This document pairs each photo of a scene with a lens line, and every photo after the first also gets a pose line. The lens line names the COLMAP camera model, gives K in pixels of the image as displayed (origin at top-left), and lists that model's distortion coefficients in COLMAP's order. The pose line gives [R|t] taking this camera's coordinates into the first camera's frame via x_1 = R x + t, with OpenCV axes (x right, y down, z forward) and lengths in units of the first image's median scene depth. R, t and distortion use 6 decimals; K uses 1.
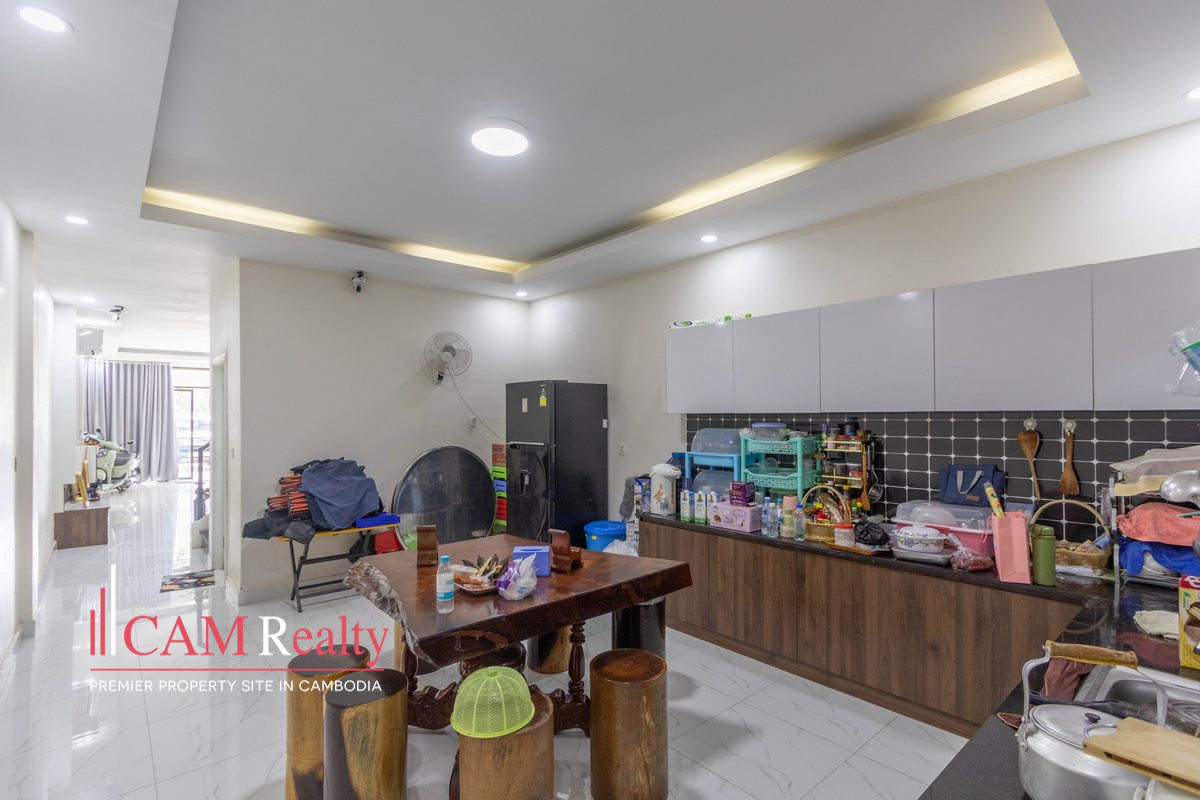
lens RADIAL K [[566.1, 0, 596.9], [0, 566.1, 407.2], [0, 0, 1]] dist [0.003354, -0.000094]
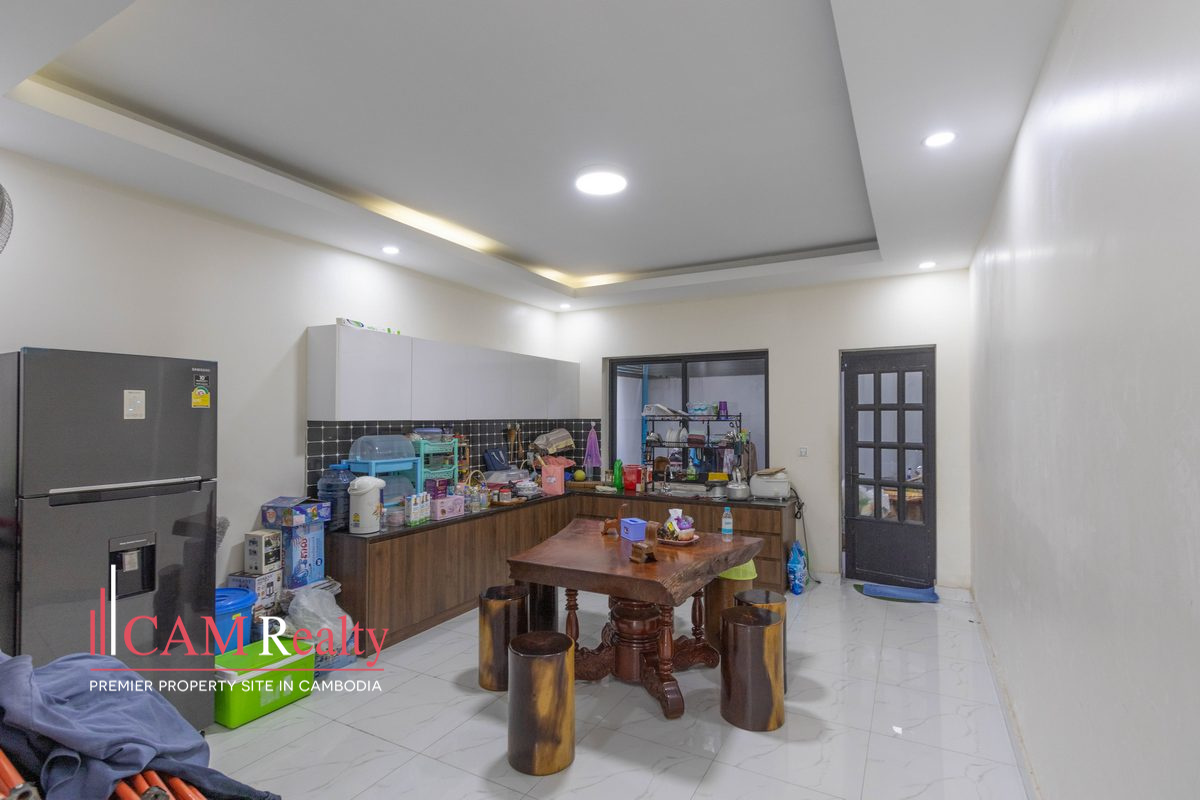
lens RADIAL K [[566.1, 0, 598.5], [0, 566.1, 405.5], [0, 0, 1]] dist [0.003354, -0.000094]
pose [[-0.339691, 0.028666, 0.940100, -0.981293], [-0.003644, 0.999488, -0.031794, 0.016221], [-0.940530, -0.014226, -0.339412, 1.097260]]
